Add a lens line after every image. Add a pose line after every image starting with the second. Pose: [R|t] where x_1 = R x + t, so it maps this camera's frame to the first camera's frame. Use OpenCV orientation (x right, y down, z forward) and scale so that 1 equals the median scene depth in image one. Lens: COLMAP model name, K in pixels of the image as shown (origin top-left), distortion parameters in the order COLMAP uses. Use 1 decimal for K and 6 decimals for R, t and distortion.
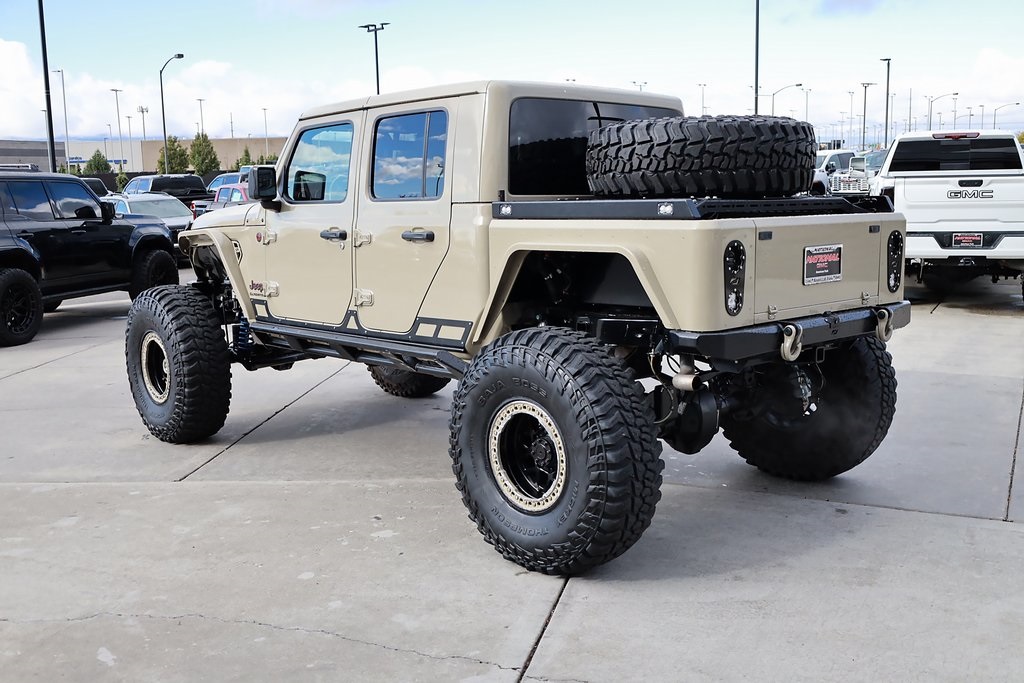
lens RADIAL K [[1074.8, 0, 480.0], [0, 1074.8, 335.3], [0, 0, 1]] dist [-0.019721, 0.000000]
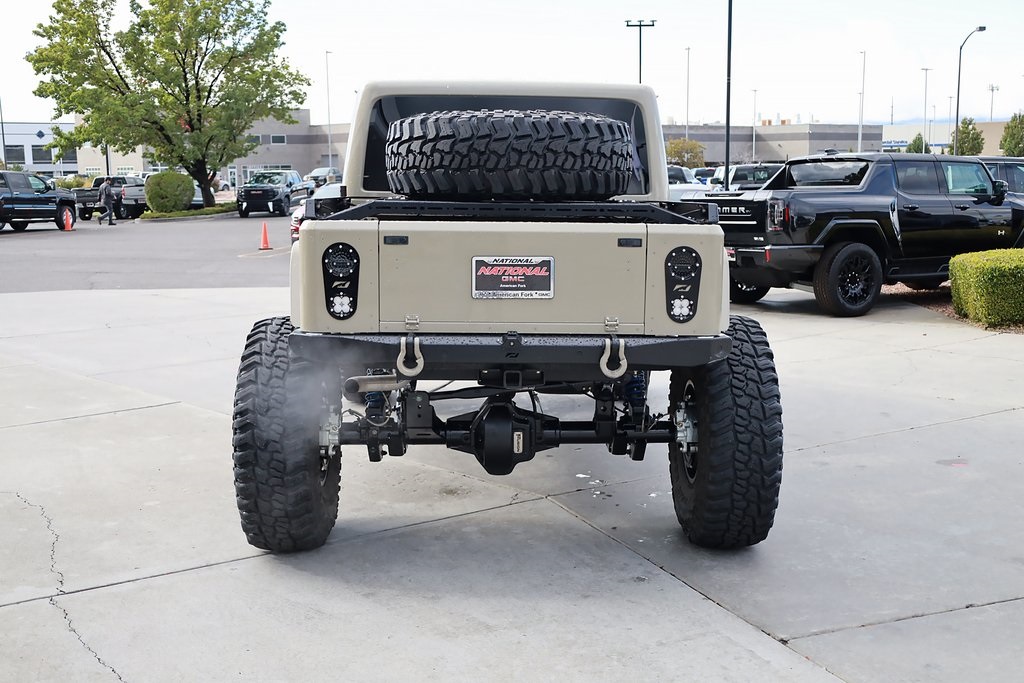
lens RADIAL K [[1143.8, 0, 504.0], [0, 1143.8, 349.8], [0, 0, 1]] dist [-0.013609, 0.000000]
pose [[0.756819, 0.121258, -0.642278, 0.885324], [-0.110422, 0.992237, 0.057213, -0.057769], [0.644230, 0.027622, 0.764333, 0.266983]]
